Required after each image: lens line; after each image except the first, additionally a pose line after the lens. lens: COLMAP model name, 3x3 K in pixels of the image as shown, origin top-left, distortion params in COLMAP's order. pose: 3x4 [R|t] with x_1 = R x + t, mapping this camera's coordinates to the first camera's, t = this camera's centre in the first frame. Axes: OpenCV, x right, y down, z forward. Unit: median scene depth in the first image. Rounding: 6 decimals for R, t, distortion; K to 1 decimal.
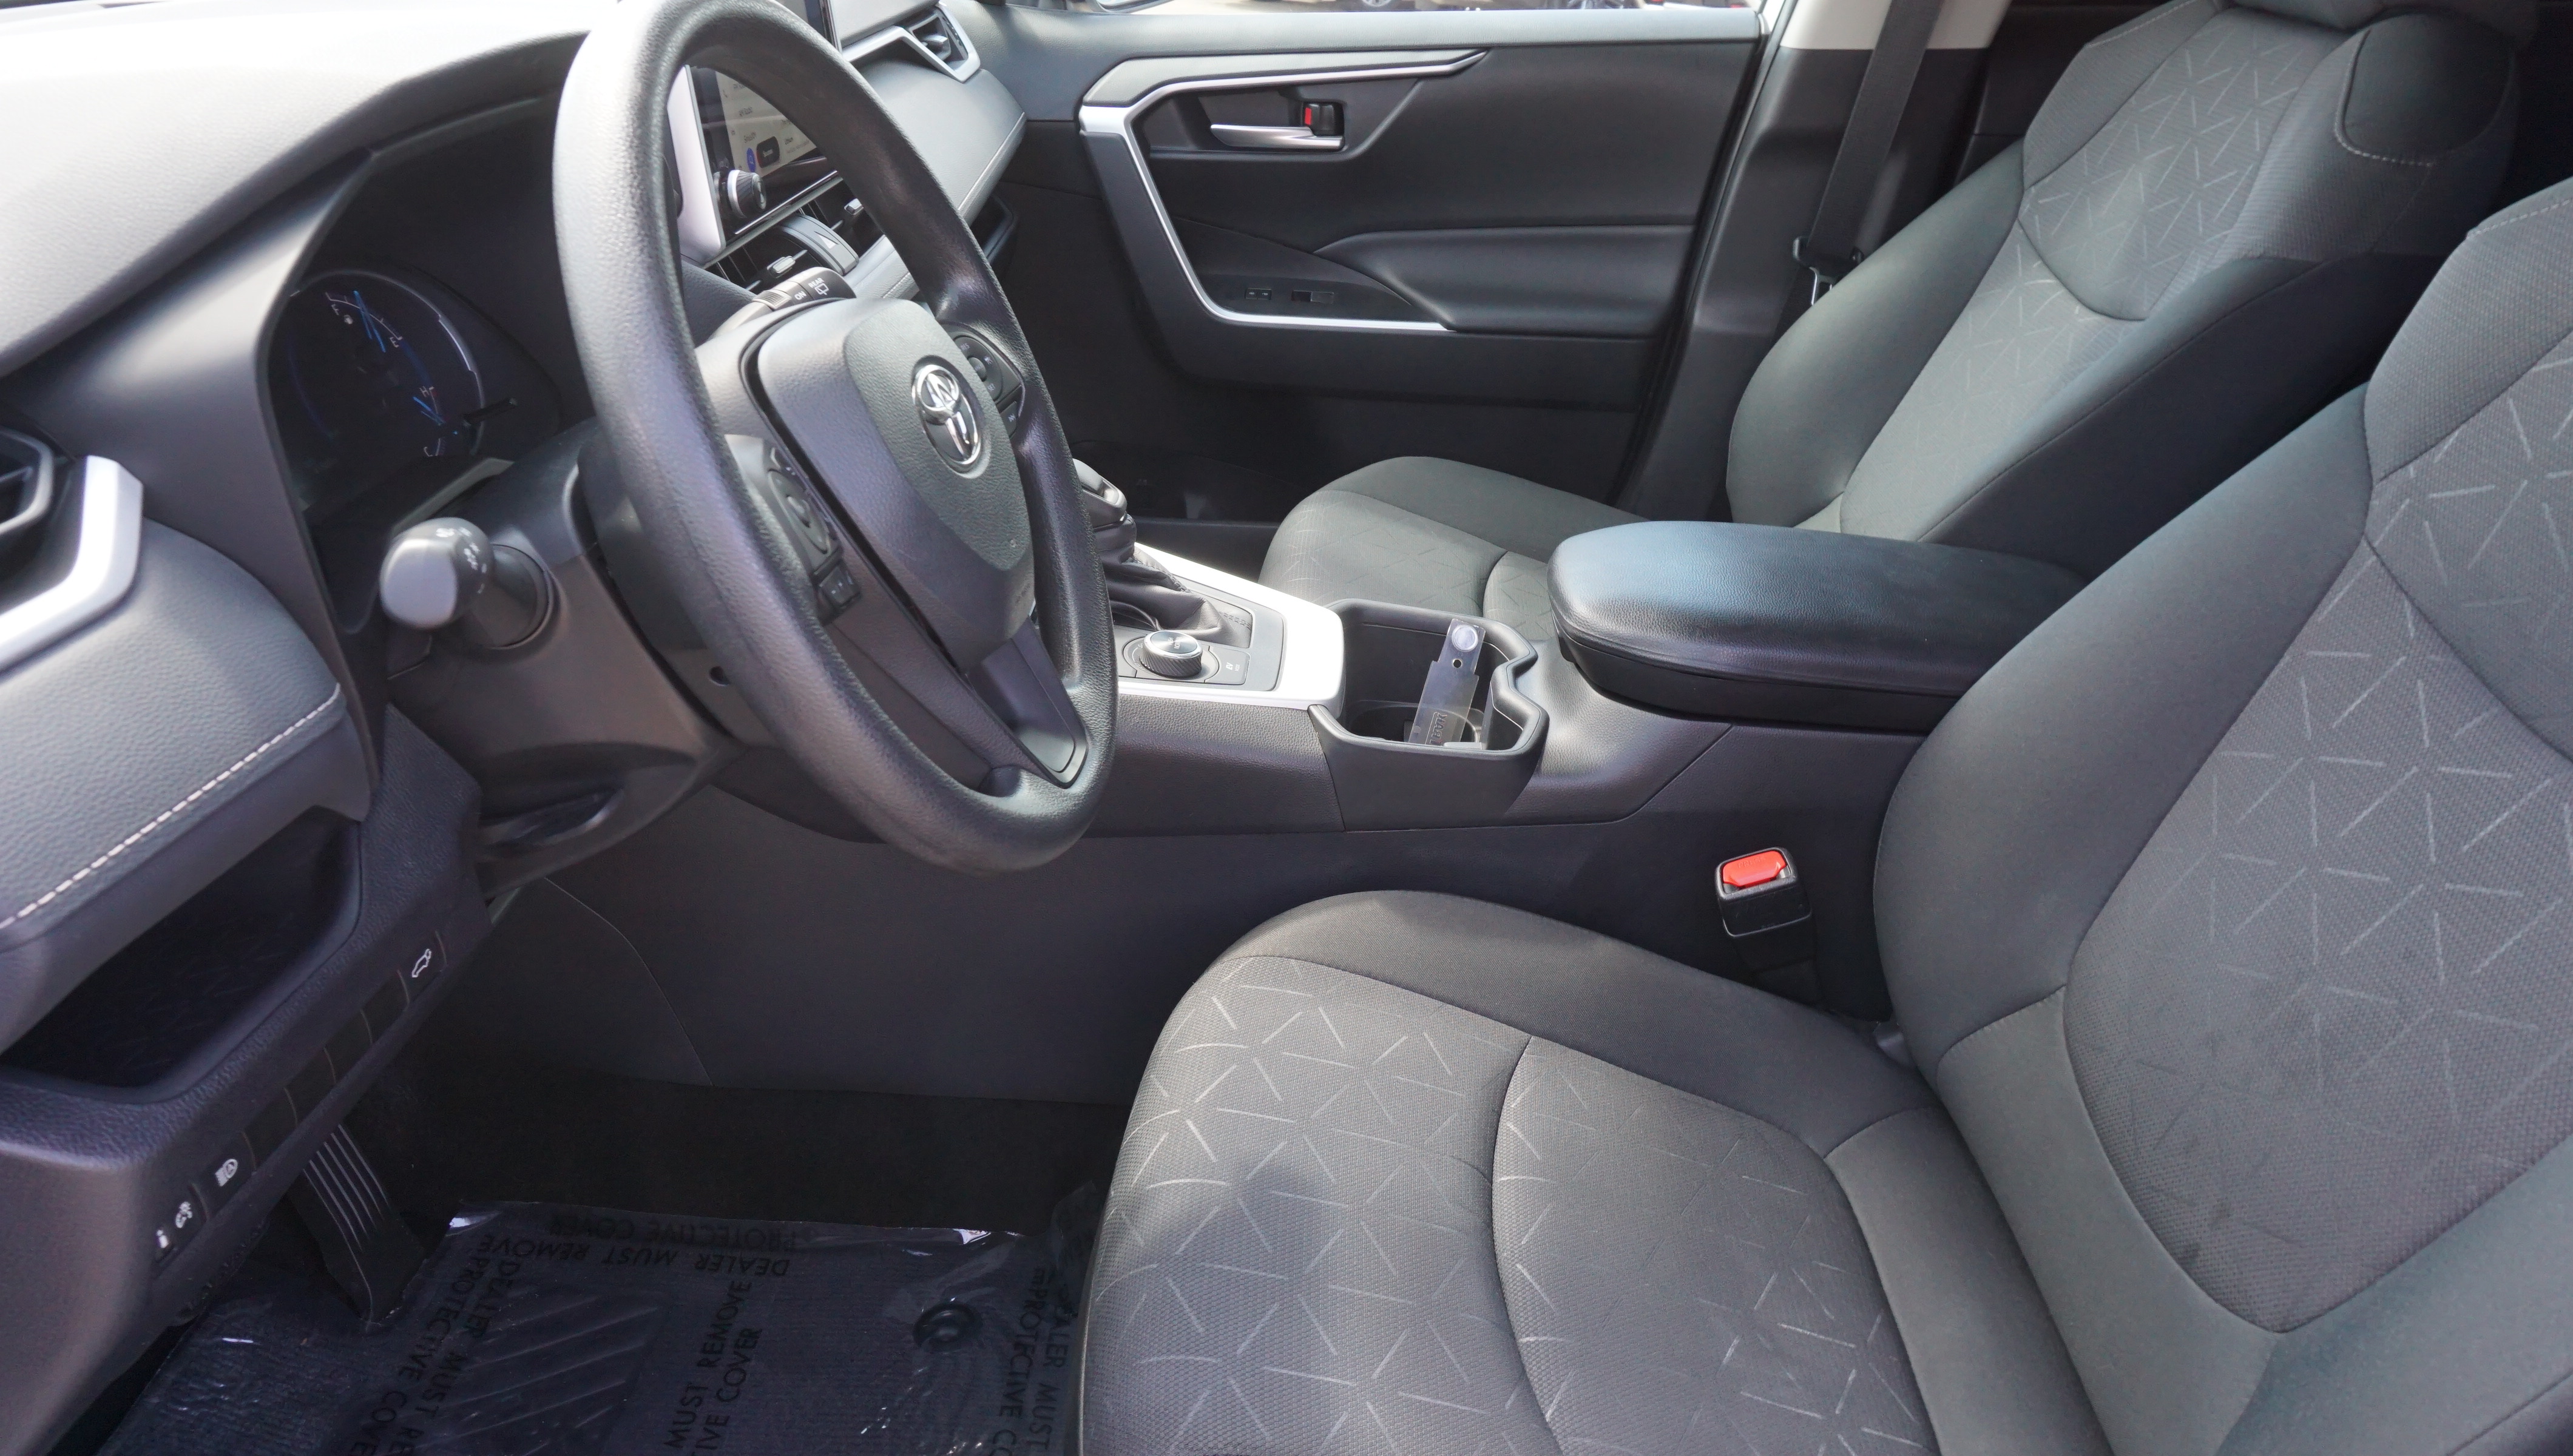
lens RADIAL K [[1710.6, 0, 1298.1], [0, 1710.6, 722.8], [0, 0, 1]] dist [-0.039632, 0.001465]
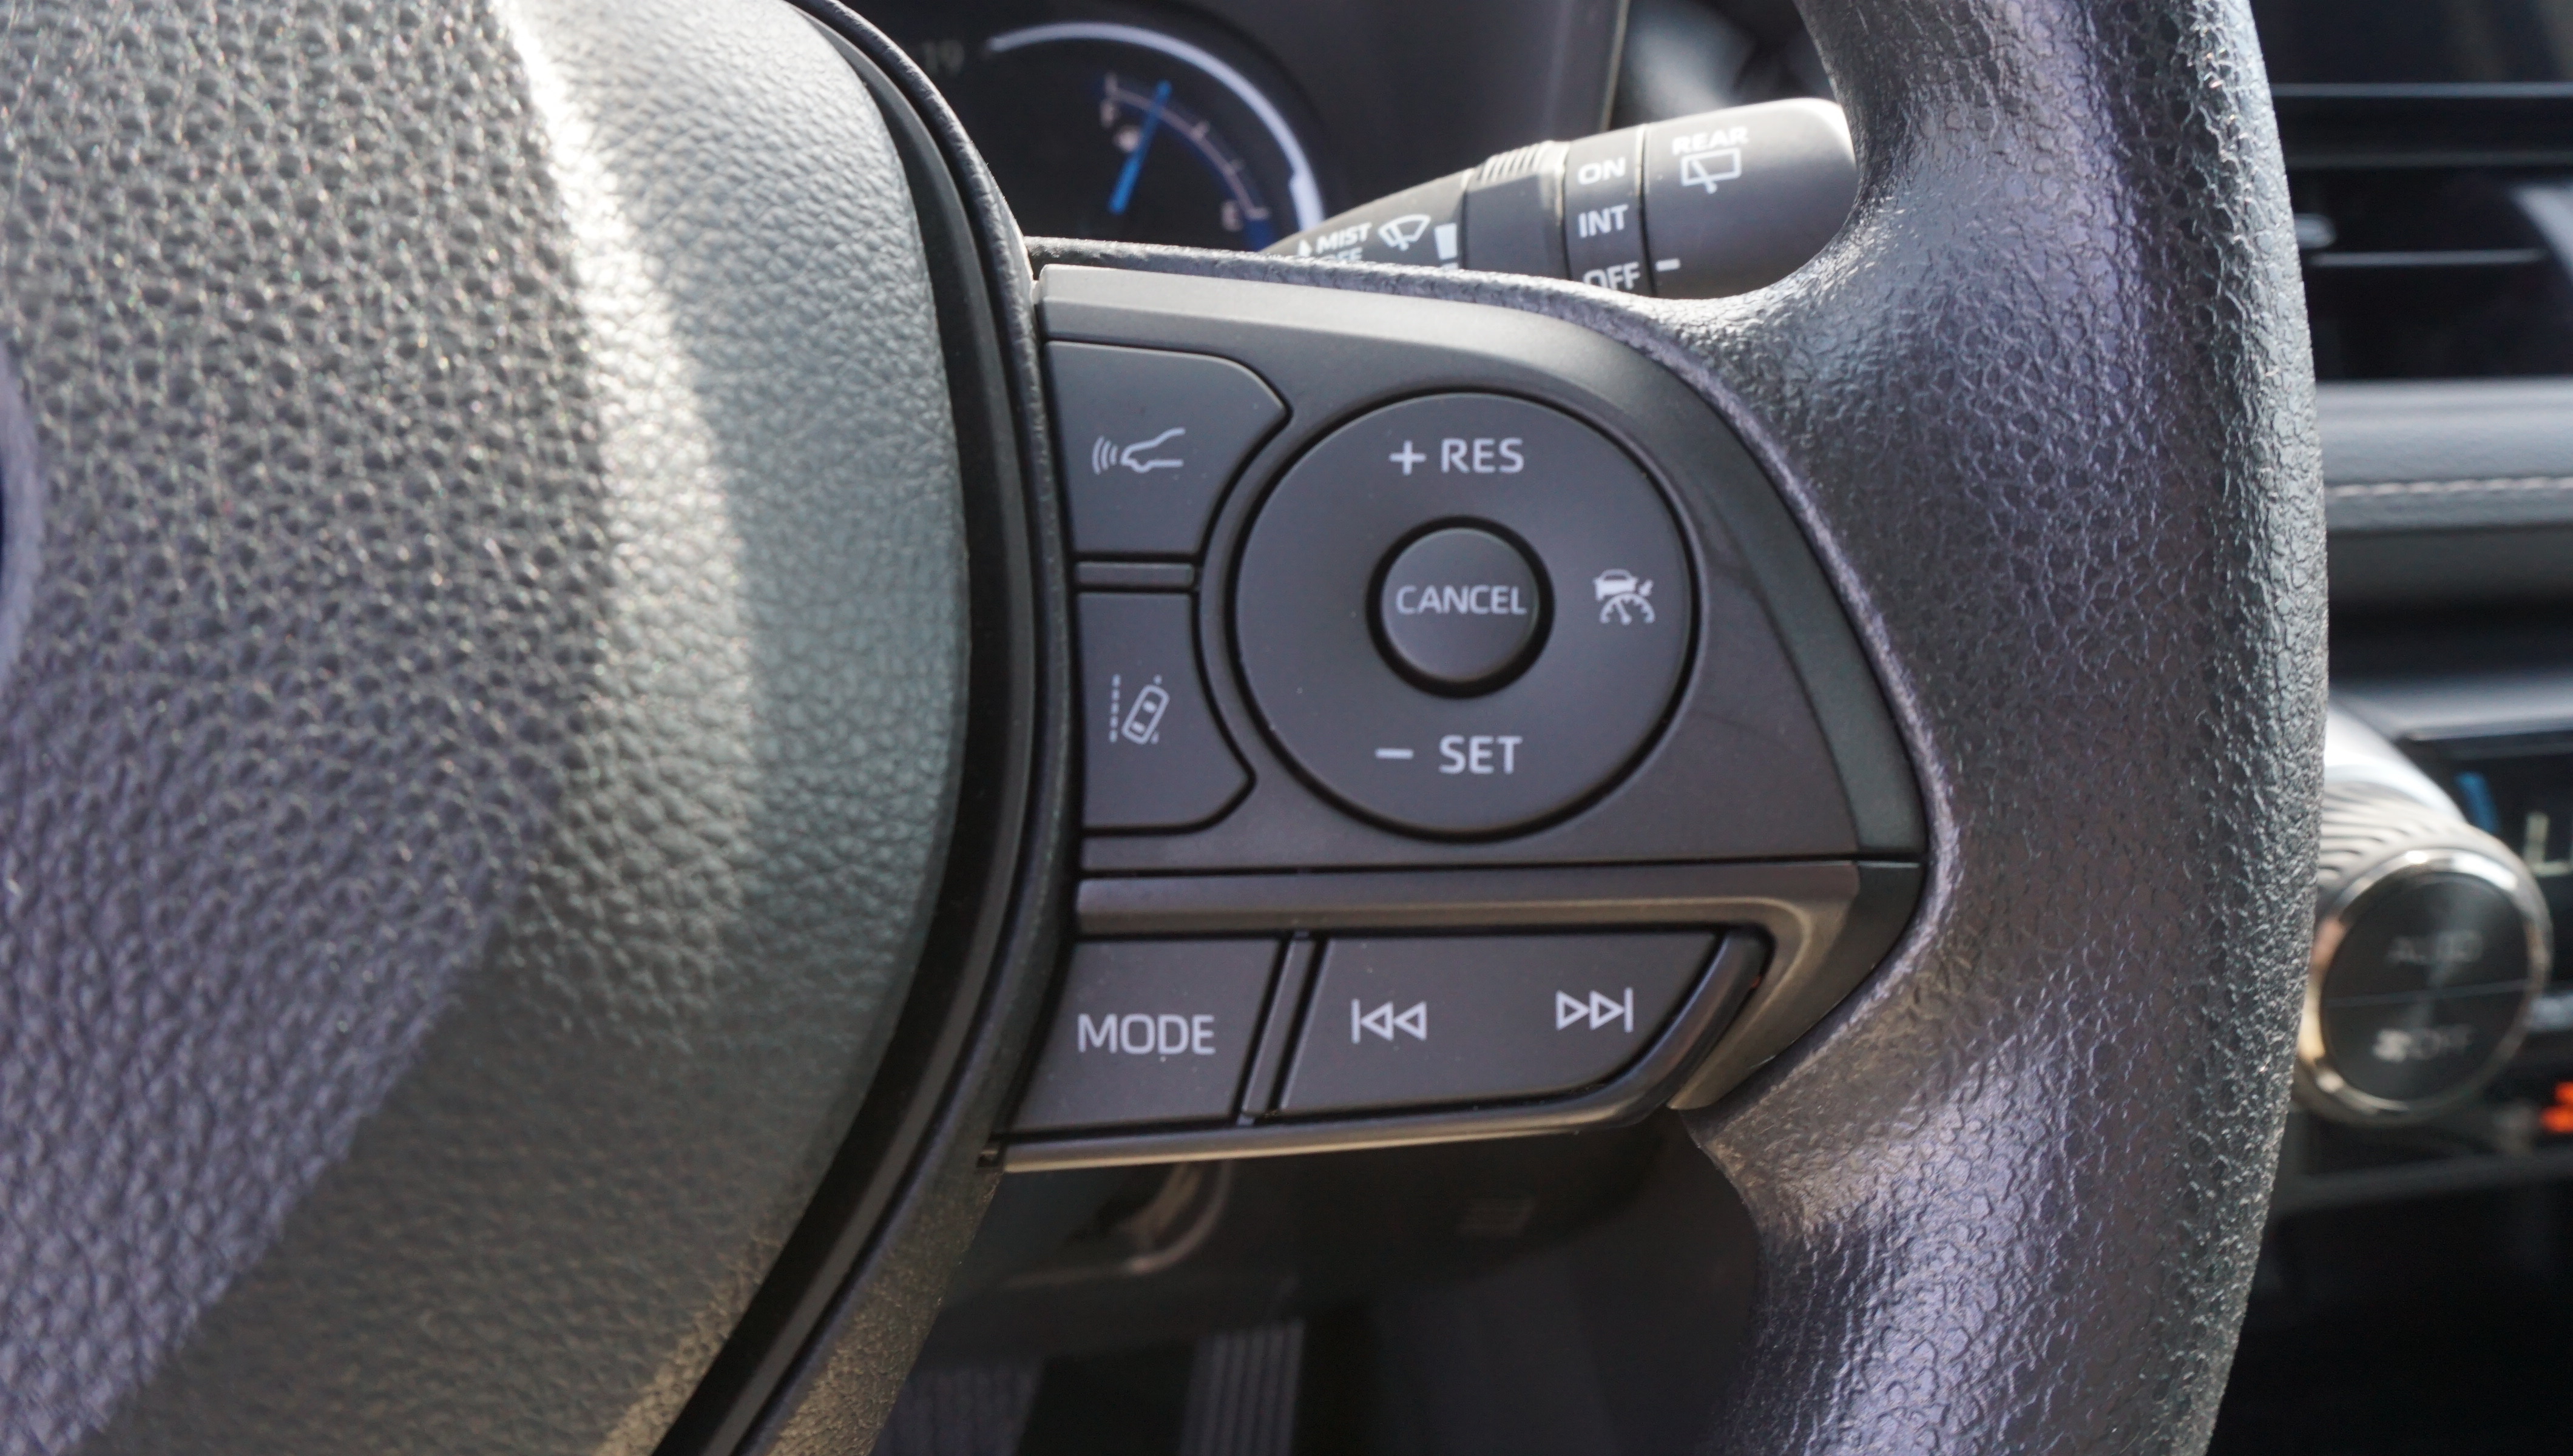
lens RADIAL K [[1736.5, 0, 1297.2], [0, 1736.5, 736.6], [0, 0, 1]] dist [-0.055082, 0.042036]
pose [[0.194965, 0.348143, -0.916943, -0.027789], [-0.445511, 0.864309, 0.233431, -0.142251], [0.873790, 0.362998, 0.323612, 0.589292]]
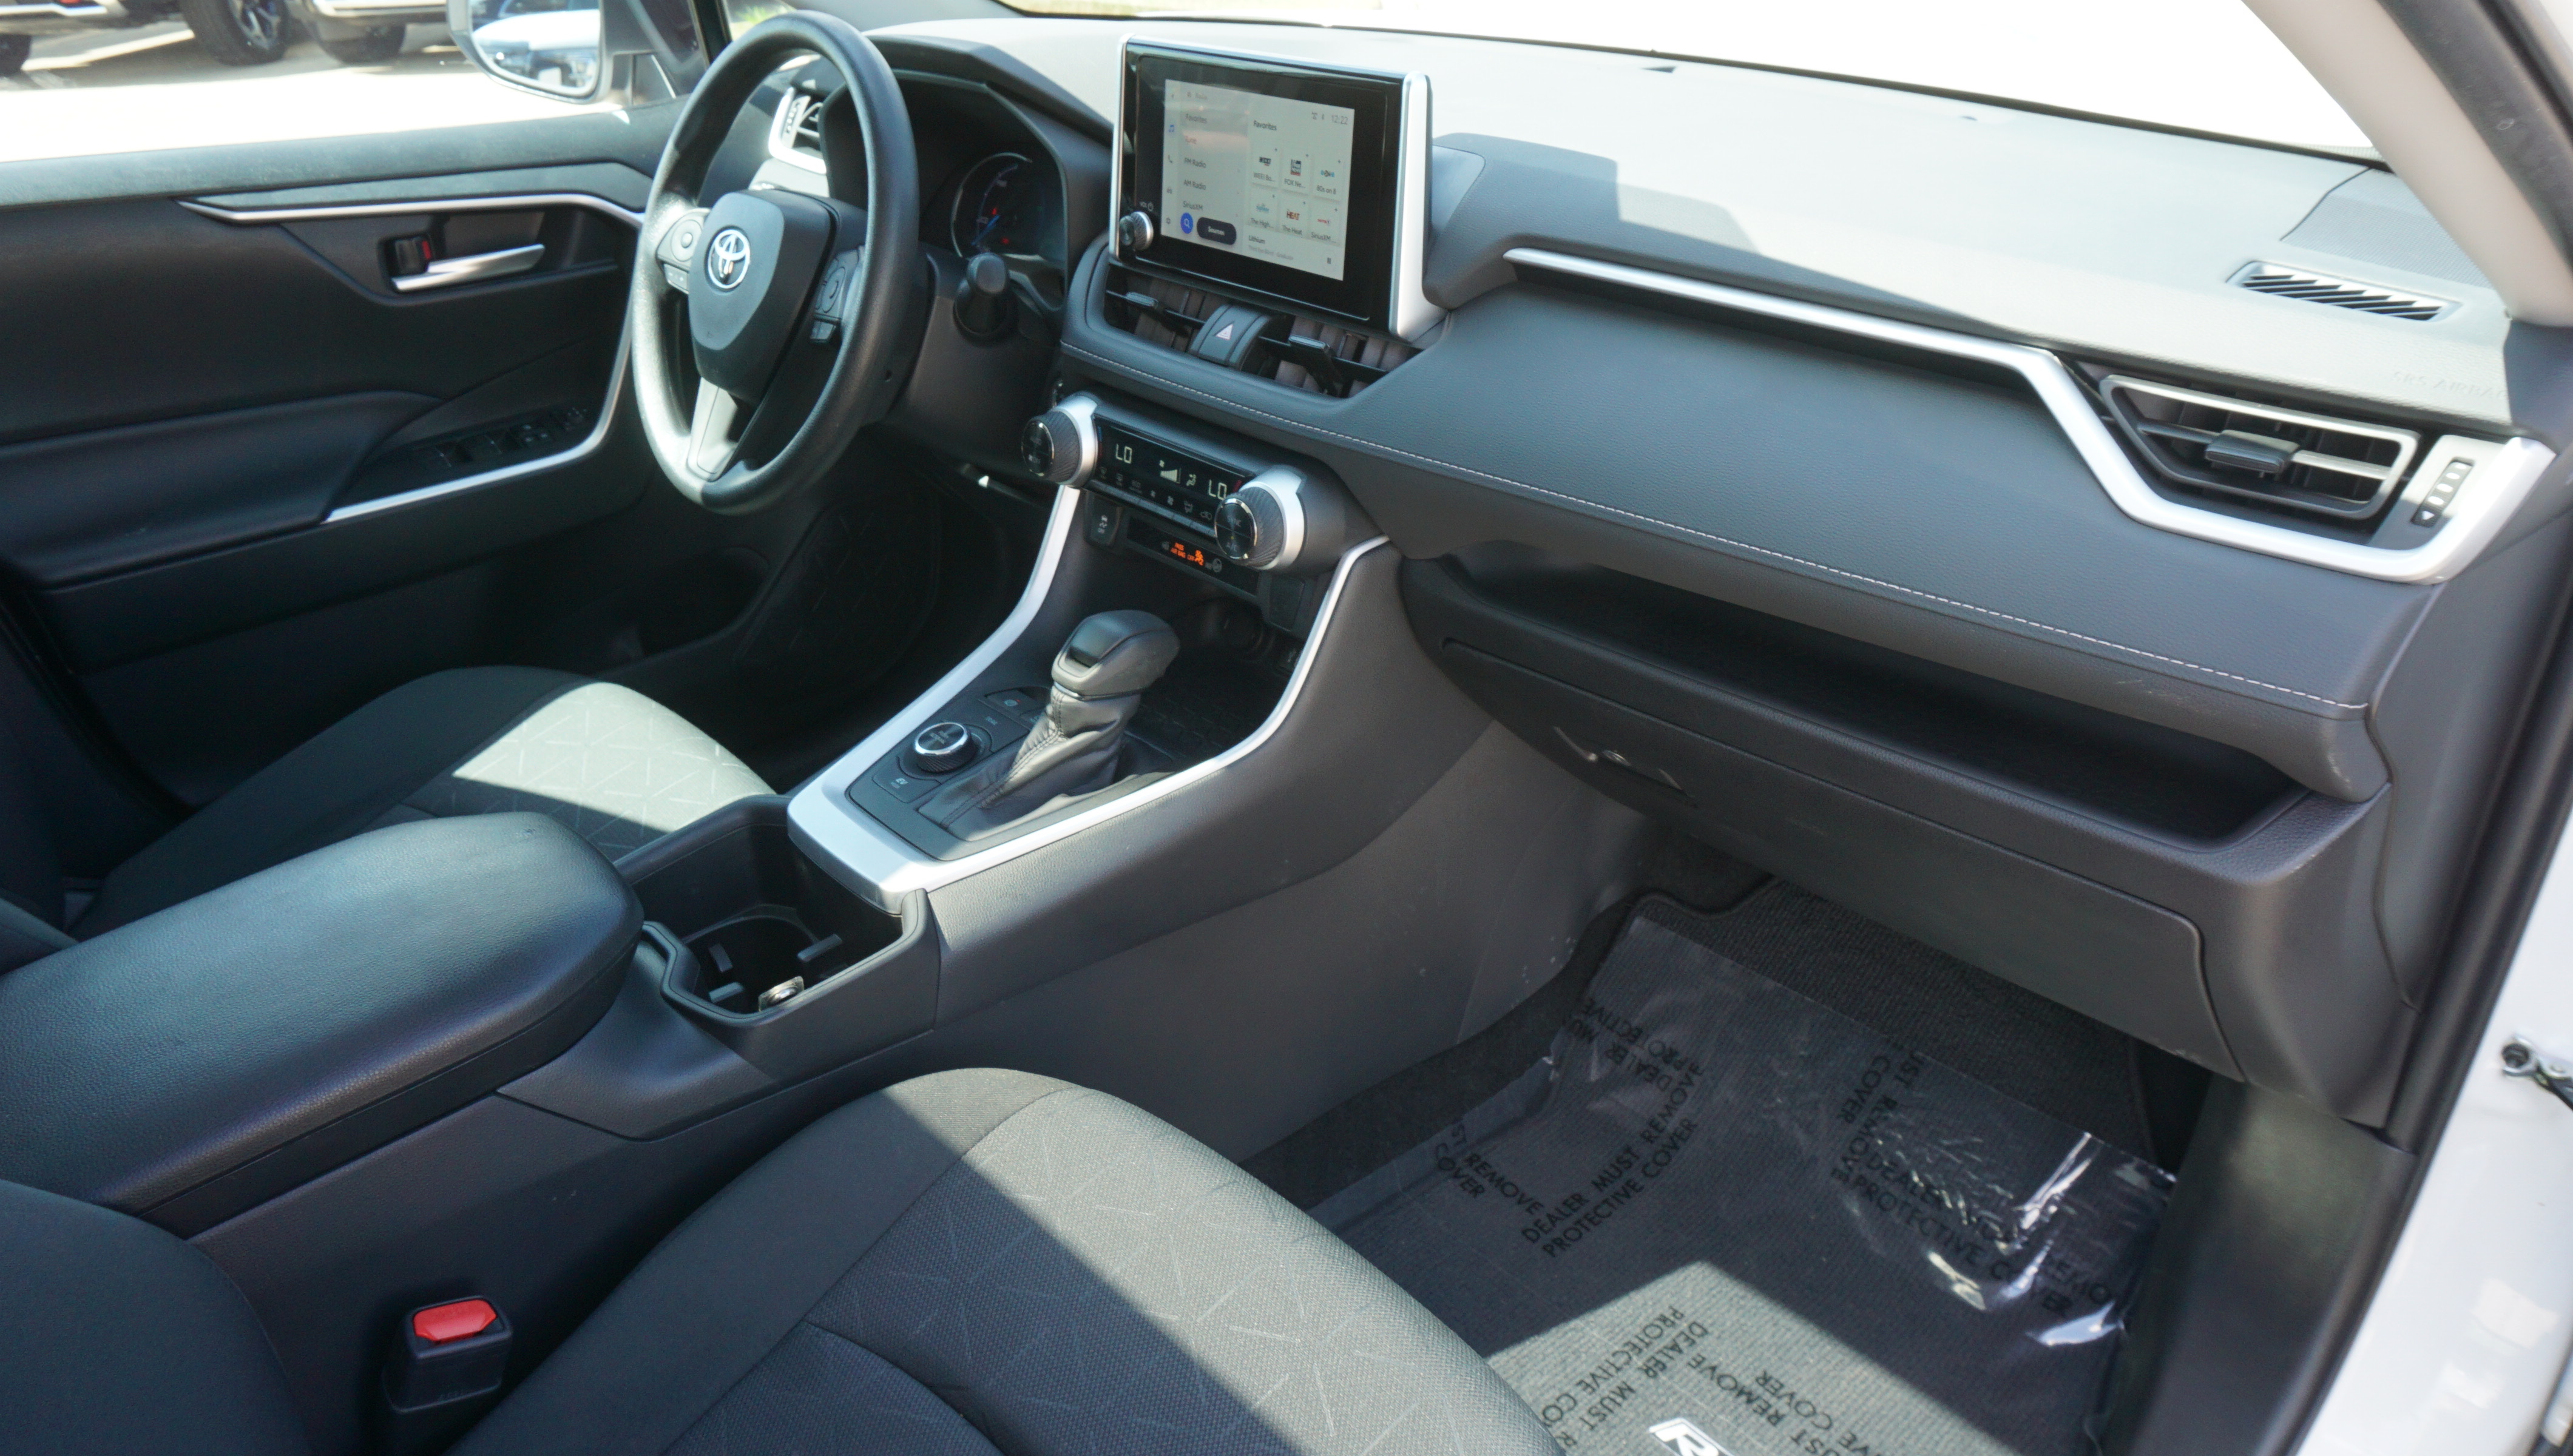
lens RADIAL K [[1736.5, 0, 1297.2], [0, 1736.5, 736.6], [0, 0, 1]] dist [-0.055082, 0.042036]
pose [[-0.704615, 0.325283, -0.630642, 0.368092], [-0.335437, 0.630480, 0.699983, -0.719649], [0.625300, 0.704759, -0.335134, 1.258210]]
